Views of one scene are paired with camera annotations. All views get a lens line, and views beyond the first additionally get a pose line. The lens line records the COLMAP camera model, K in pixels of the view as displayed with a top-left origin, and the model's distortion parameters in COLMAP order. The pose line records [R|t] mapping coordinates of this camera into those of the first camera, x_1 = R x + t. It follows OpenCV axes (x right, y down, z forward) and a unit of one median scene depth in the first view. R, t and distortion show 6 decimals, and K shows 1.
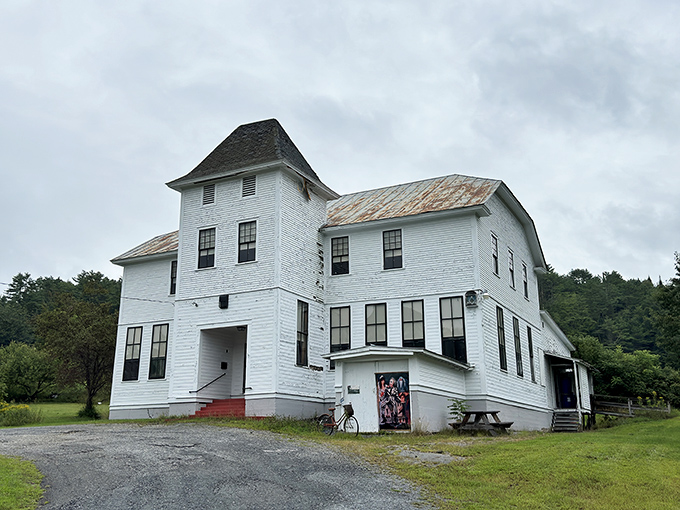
lens RADIAL K [[677.0, 0, 340.0], [0, 677.0, 255.0], [0, 0, 1]] dist [0.125685, 0.000137]
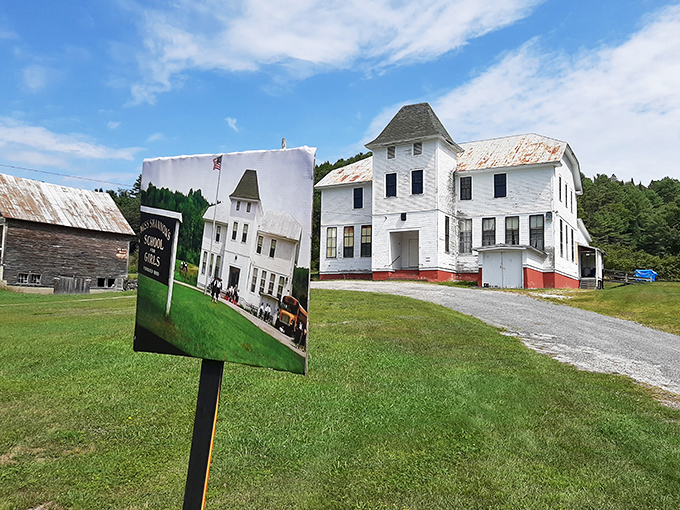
lens RADIAL K [[536.0, 0, 340.0], [0, 536.0, 255.0], [0, 0, 1]] dist [-0.011967, -0.004958]
pose [[0.997367, 0.011796, -0.071551, -0.226539], [0.001357, 0.983472, 0.181055, -0.082212], [0.072505, -0.180676, 0.980867, -0.377205]]
